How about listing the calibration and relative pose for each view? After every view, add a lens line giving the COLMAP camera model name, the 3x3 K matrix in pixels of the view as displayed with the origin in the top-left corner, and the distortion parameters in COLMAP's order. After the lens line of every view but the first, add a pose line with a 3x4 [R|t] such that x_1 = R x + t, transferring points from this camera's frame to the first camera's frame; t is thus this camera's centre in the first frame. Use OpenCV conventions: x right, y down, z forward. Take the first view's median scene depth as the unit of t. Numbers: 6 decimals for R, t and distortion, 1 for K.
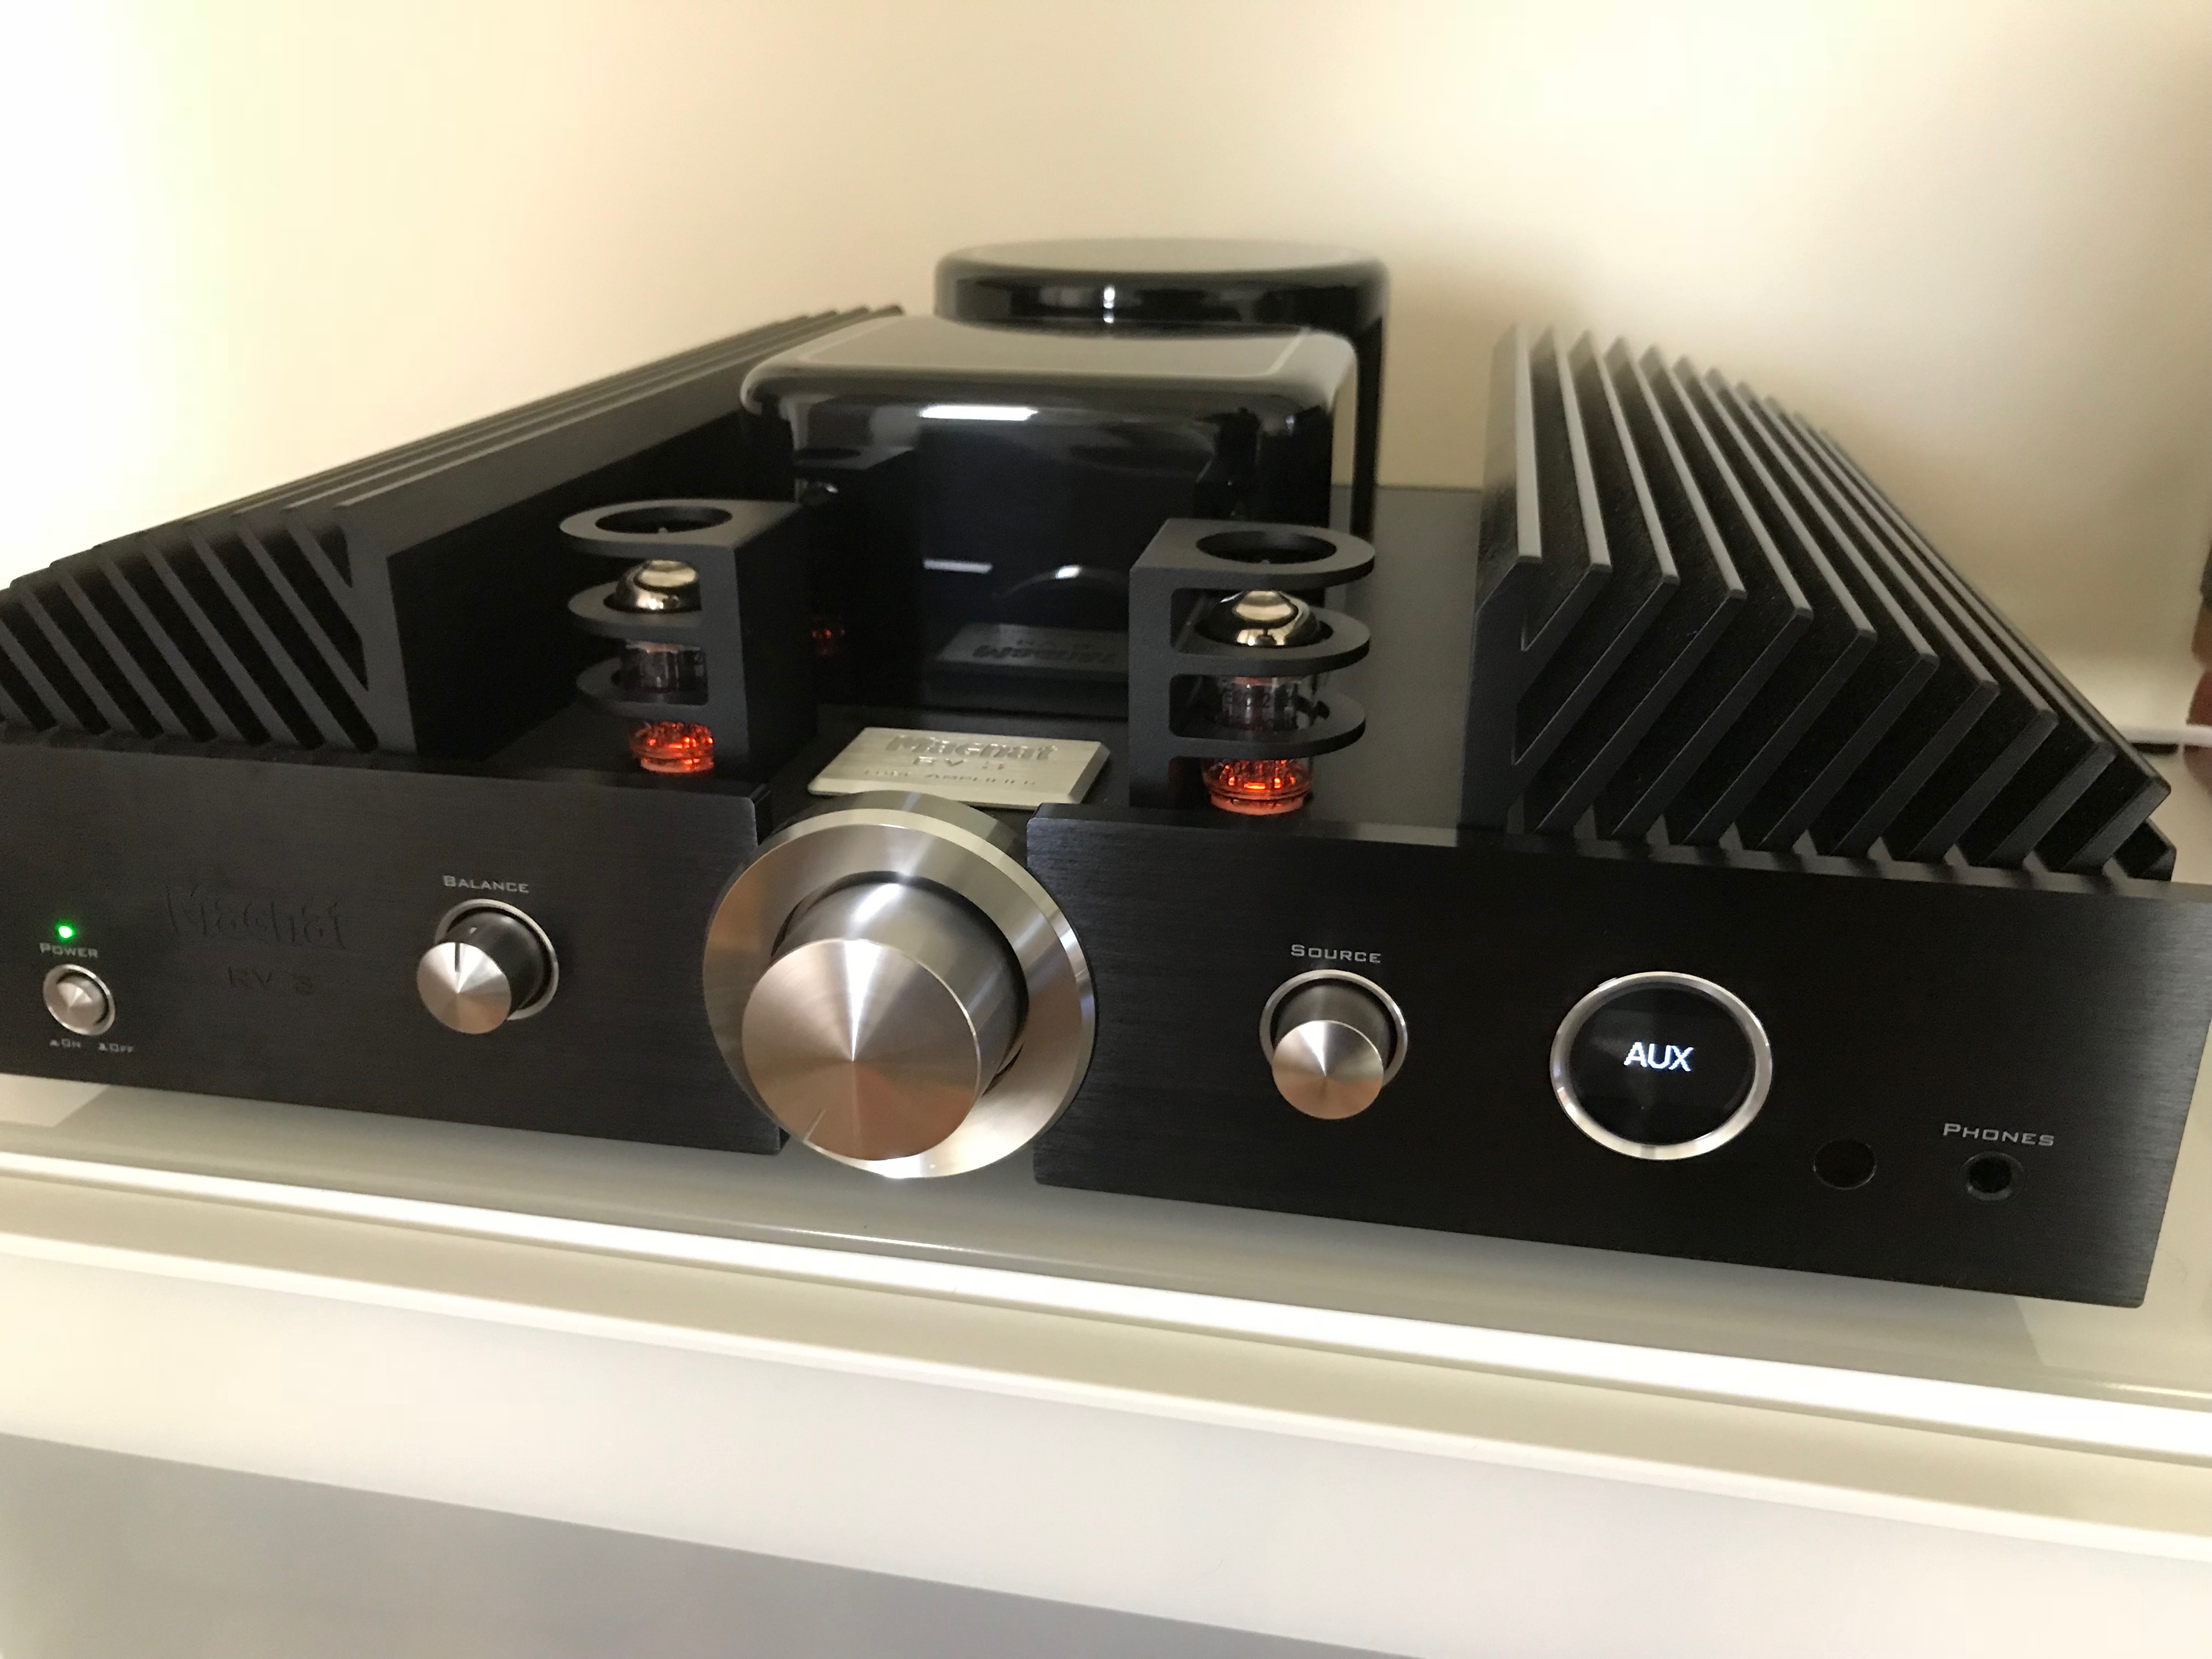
lens RADIAL K [[1800.0, 0, 1106.0], [0, 1800.0, 829.5], [0, 0, 1]] dist [0.041803, -0.008736]
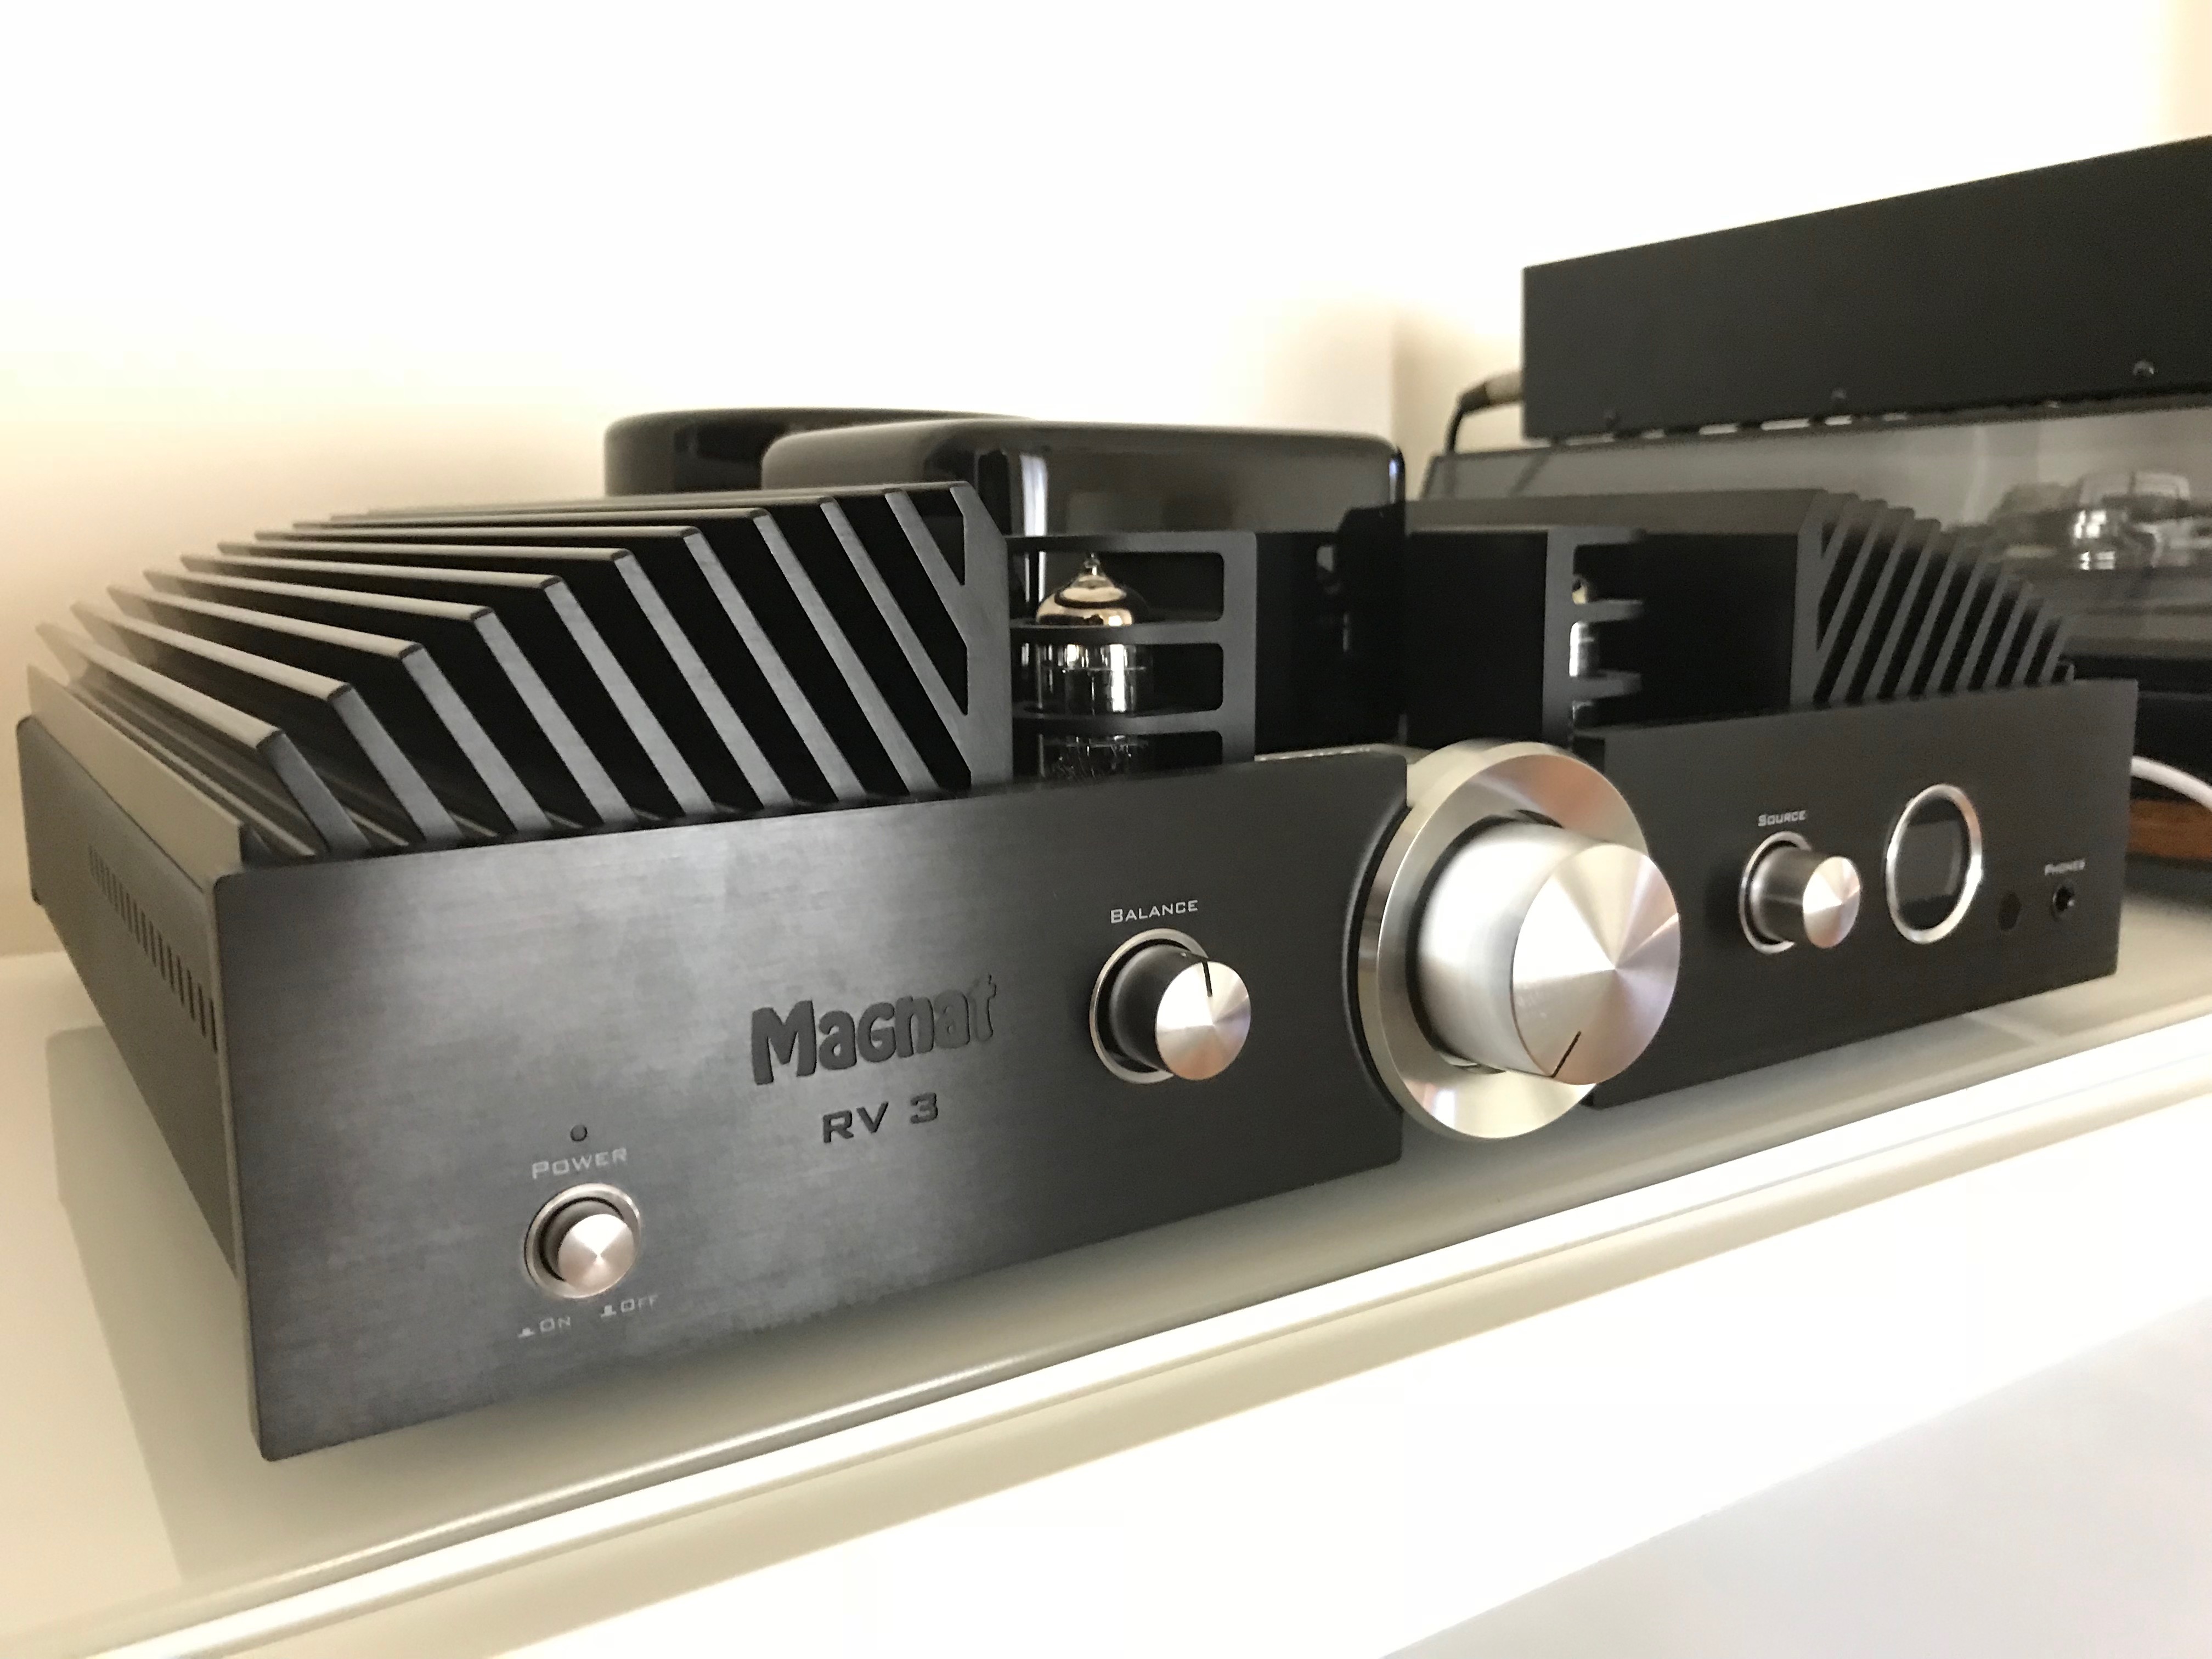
lens RADIAL K [[1800.0, 0, 1106.0], [0, 1800.0, 829.5], [0, 0, 1]] dist [0.041803, -0.008736]
pose [[0.698728, -0.114642, 0.706142, -0.945001], [0.268862, 0.956796, -0.110704, 0.080732], [-0.662942, 0.267207, 0.699363, 0.414595]]
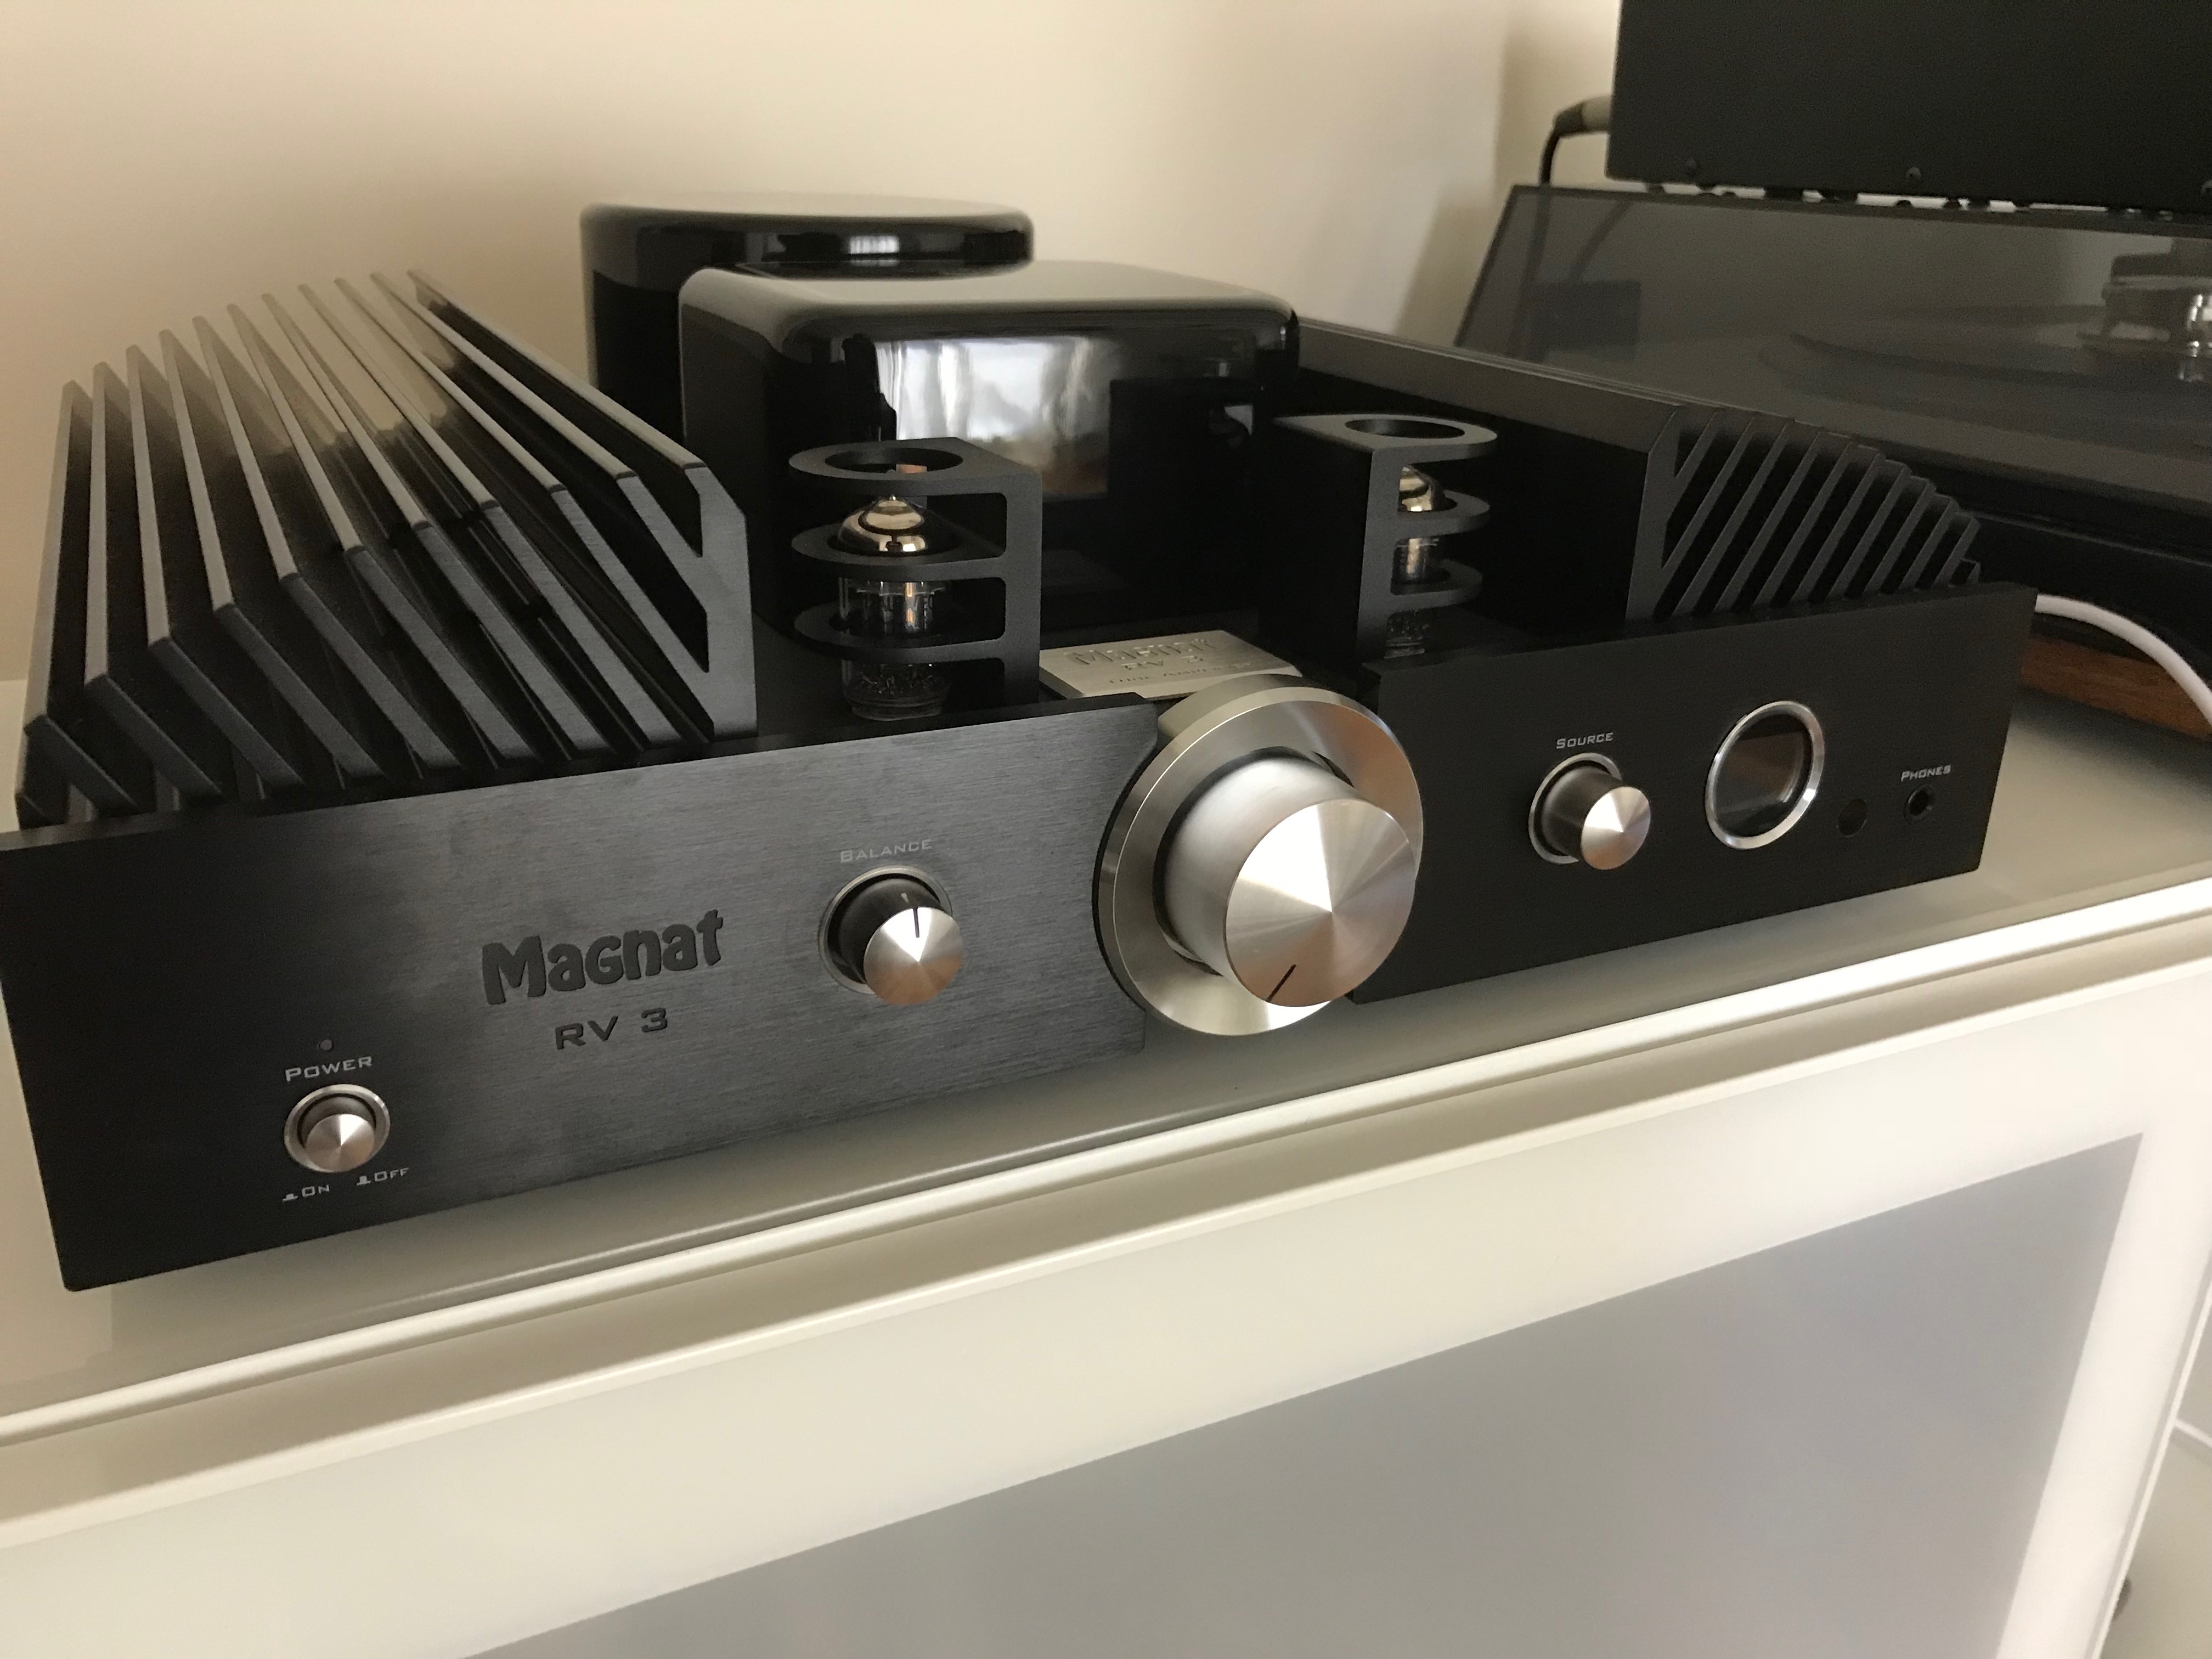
lens RADIAL K [[1819.7, 0, 1106.0], [0, 1819.7, 829.5], [0, 0, 1]] dist [0.112330, -0.246506]
pose [[0.781069, -0.202931, 0.590550, -0.809196], [0.201792, 0.977006, 0.068837, -0.022286], [-0.590941, 0.065402, 0.804060, 0.164760]]
